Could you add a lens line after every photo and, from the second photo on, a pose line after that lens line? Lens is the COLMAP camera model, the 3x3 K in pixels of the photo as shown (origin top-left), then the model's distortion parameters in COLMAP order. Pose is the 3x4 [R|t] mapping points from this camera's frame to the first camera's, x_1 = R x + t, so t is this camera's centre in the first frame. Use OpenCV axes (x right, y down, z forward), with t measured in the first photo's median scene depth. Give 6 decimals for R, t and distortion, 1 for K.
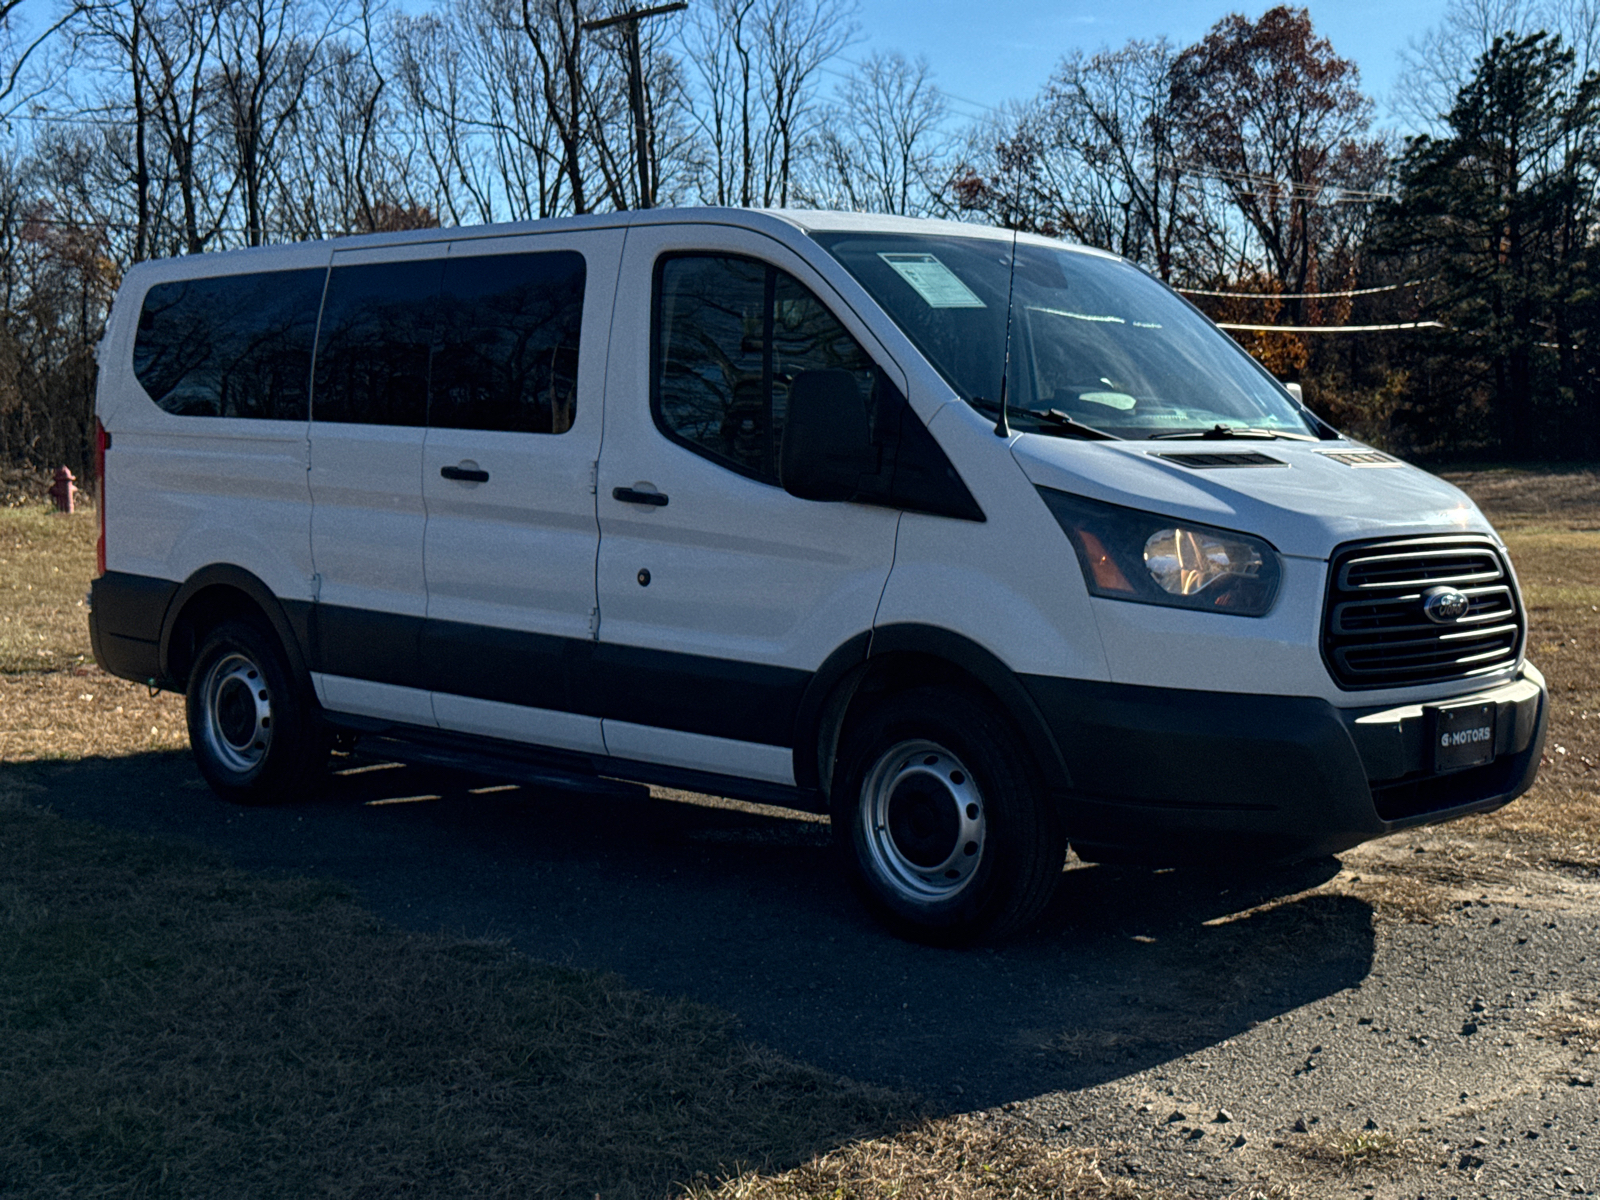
lens RADIAL K [[2262.7, 0, 801.4], [0, 2262.7, 607.3], [0, 0, 1]] dist [0.112942, 0.000000]
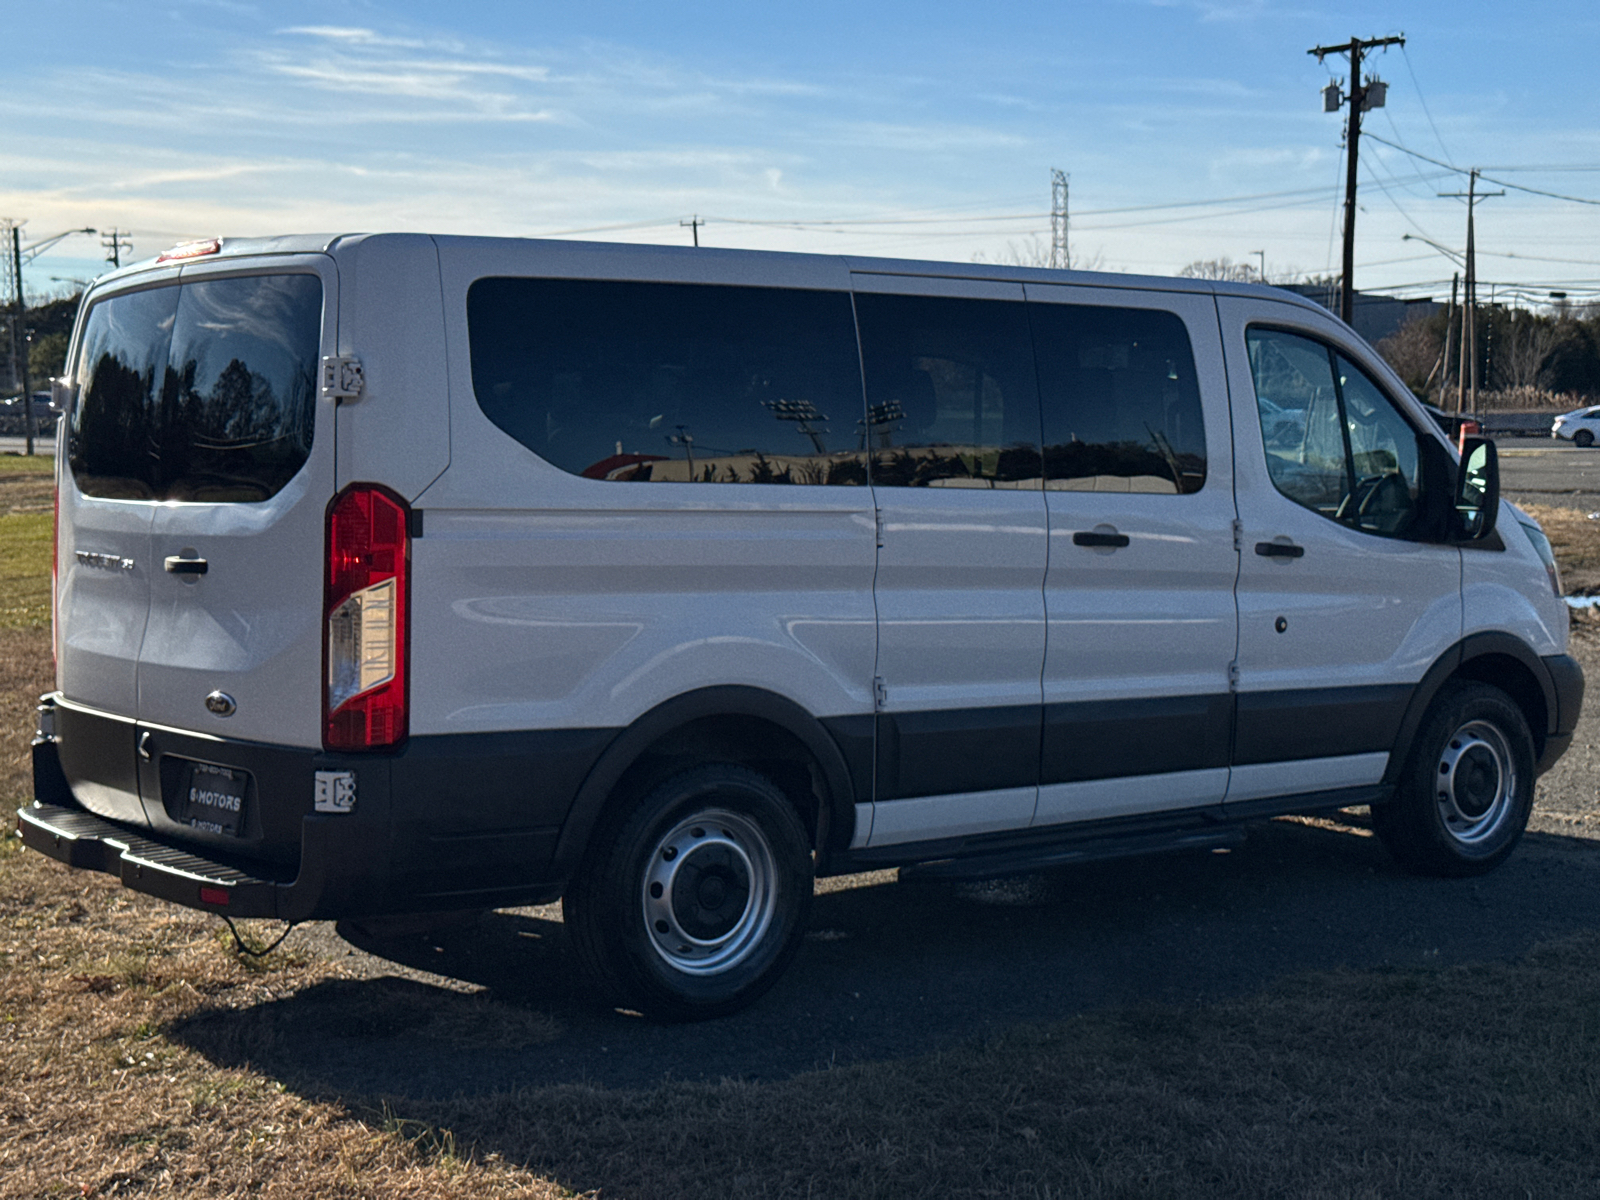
lens RADIAL K [[2262.7, 0, 793.7], [0, 2262.7, 610.3], [0, 0, 1]] dist [0.112942, 0.000000]
pose [[0.139894, -0.068786, 0.987774, -1.117519], [0.079324, 0.995156, 0.058066, -0.096756], [-0.986984, 0.070232, 0.144673, 1.024401]]
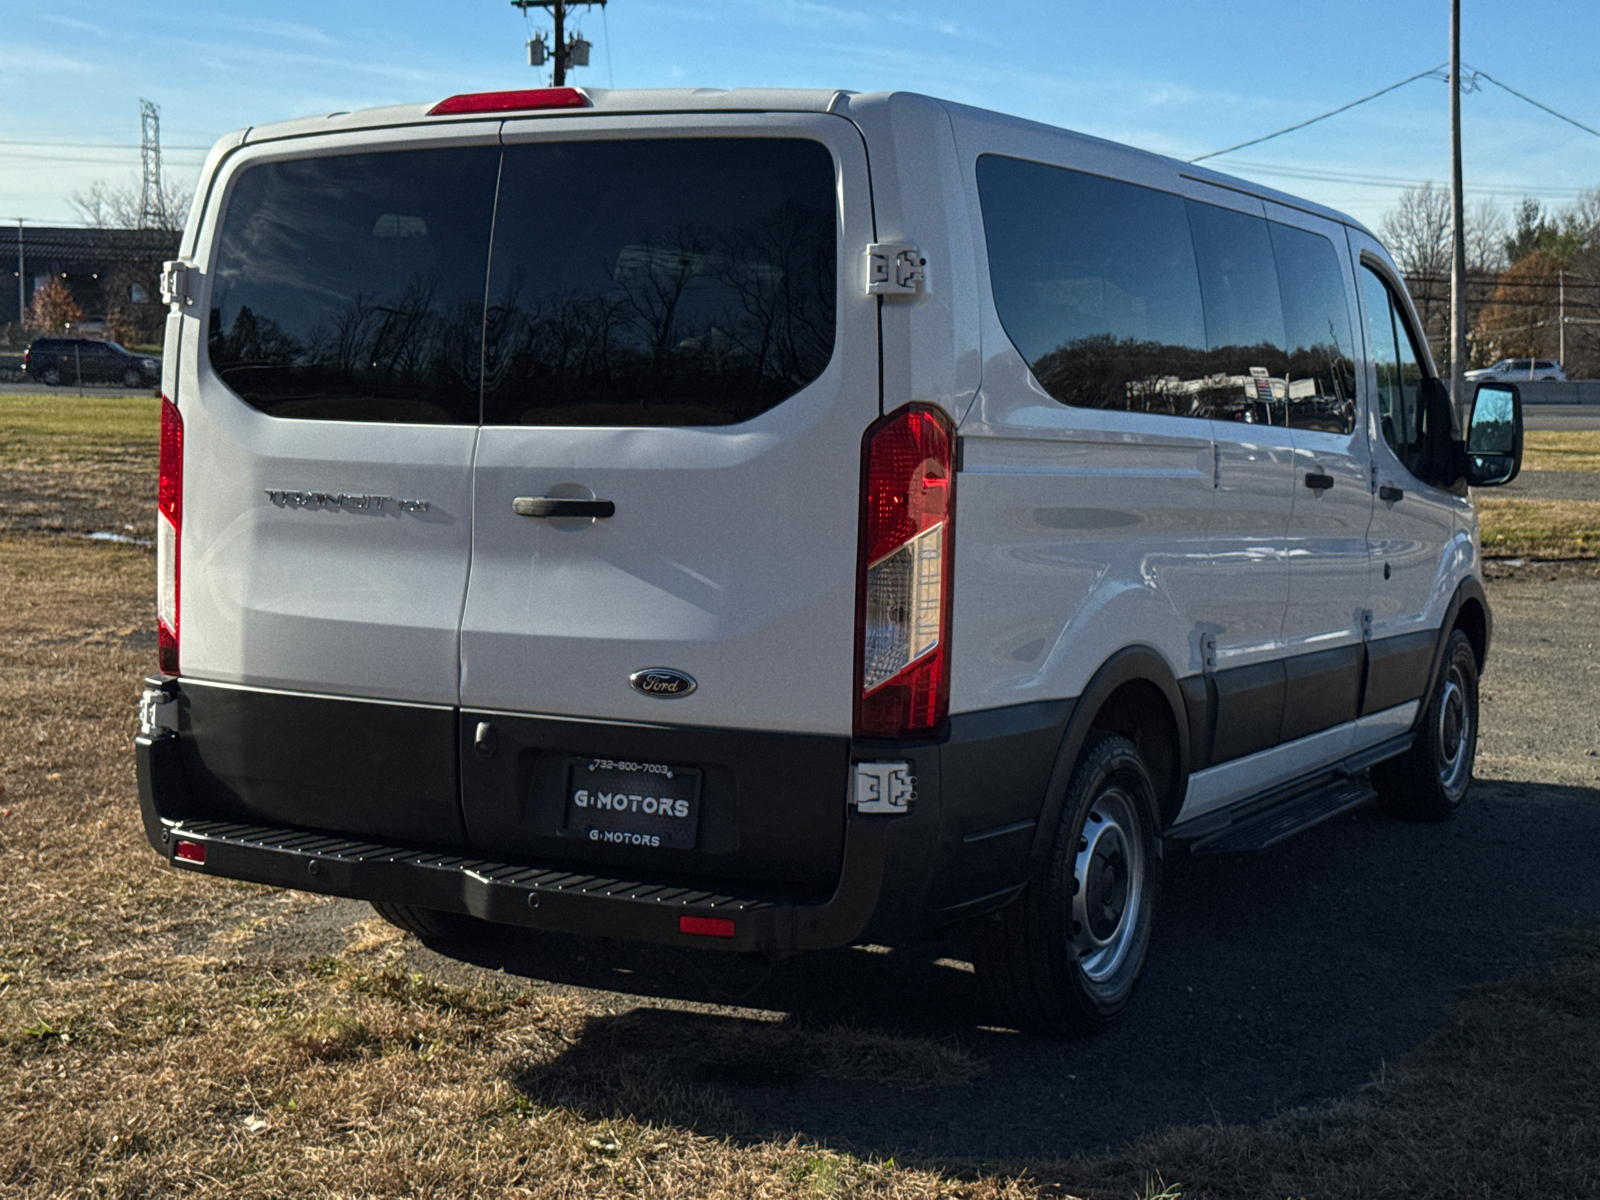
lens RADIAL K [[2262.7, 0, 789.6], [0, 2262.7, 600.3], [0, 0, 1]] dist [0.112942, 0.000000]
pose [[-0.253530, -0.084751, 0.963608, -0.967580], [0.058841, 0.992959, 0.102814, -0.118217], [-0.965536, 0.082766, -0.246758, 1.458462]]
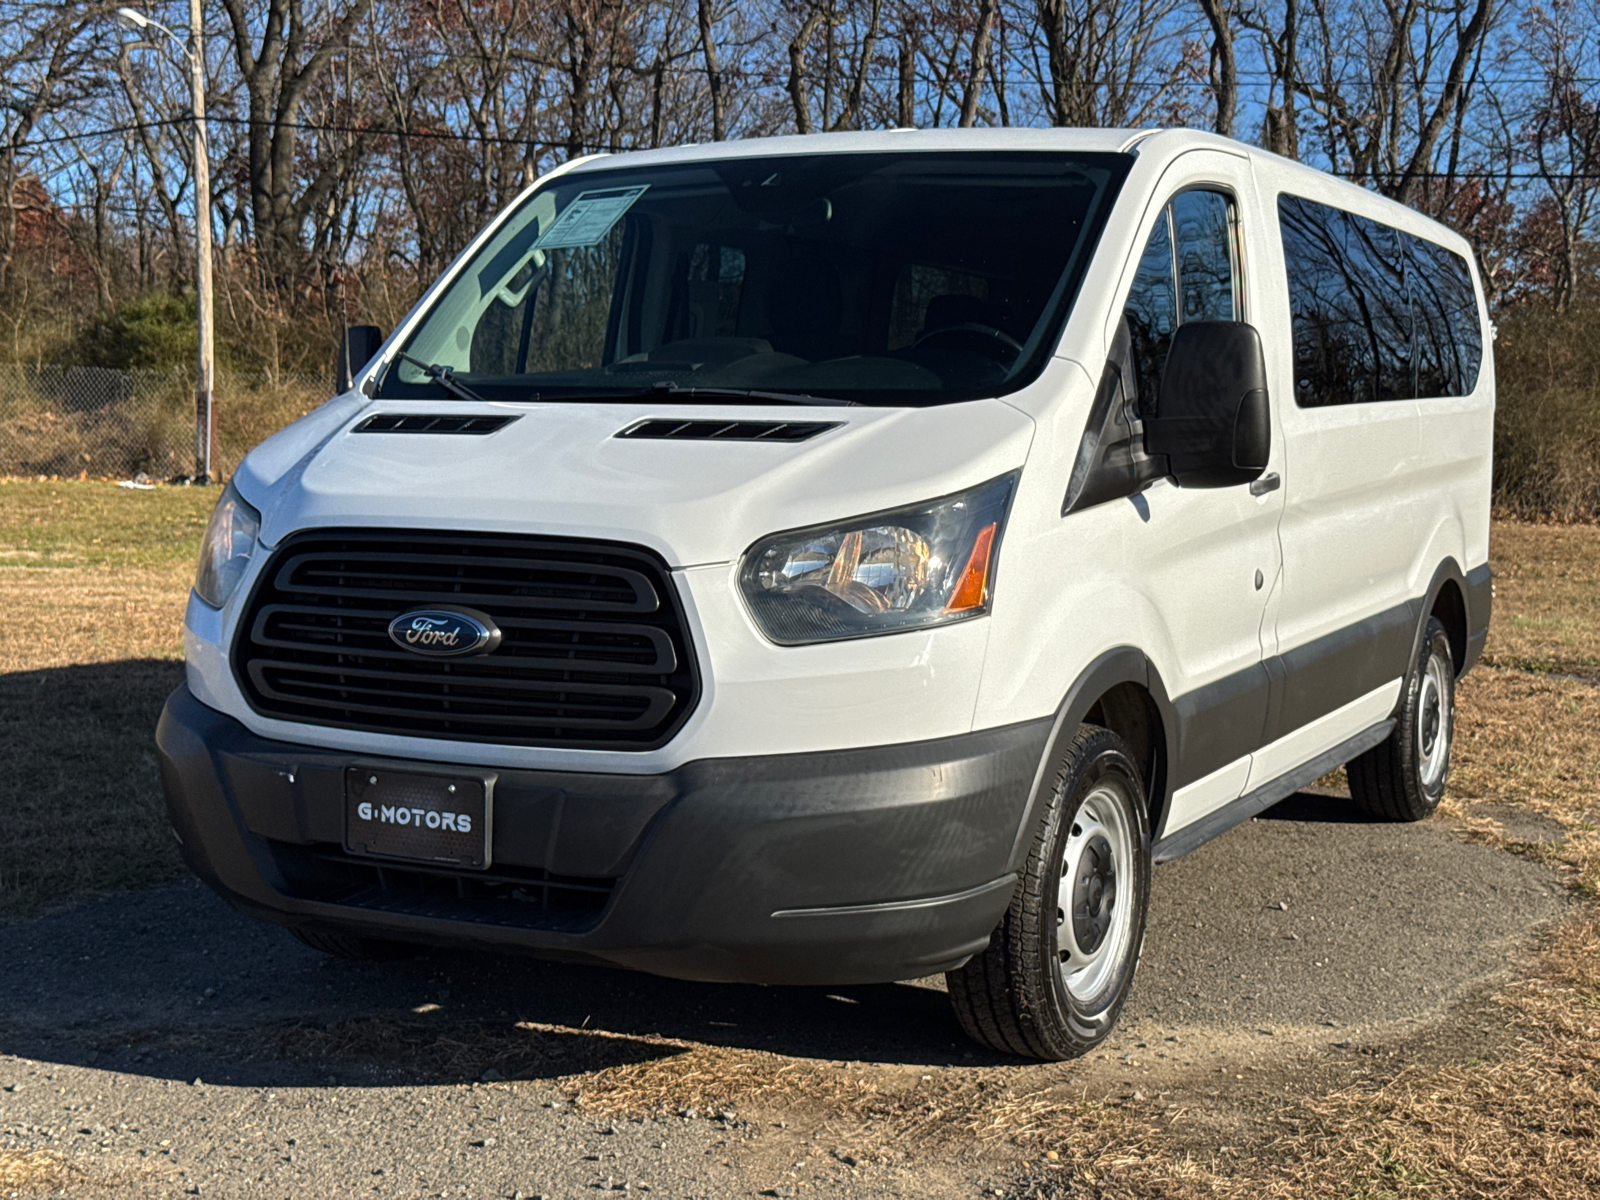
lens RADIAL K [[2262.7, 0, 807.4], [0, 2262.7, 595.8], [0, 0, 1]] dist [0.112942, 0.000000]
pose [[0.292415, 0.077754, -0.953125, 0.846592], [-0.086392, 0.994761, 0.054646, -0.051686], [0.952381, 0.066363, 0.297600, 0.770058]]
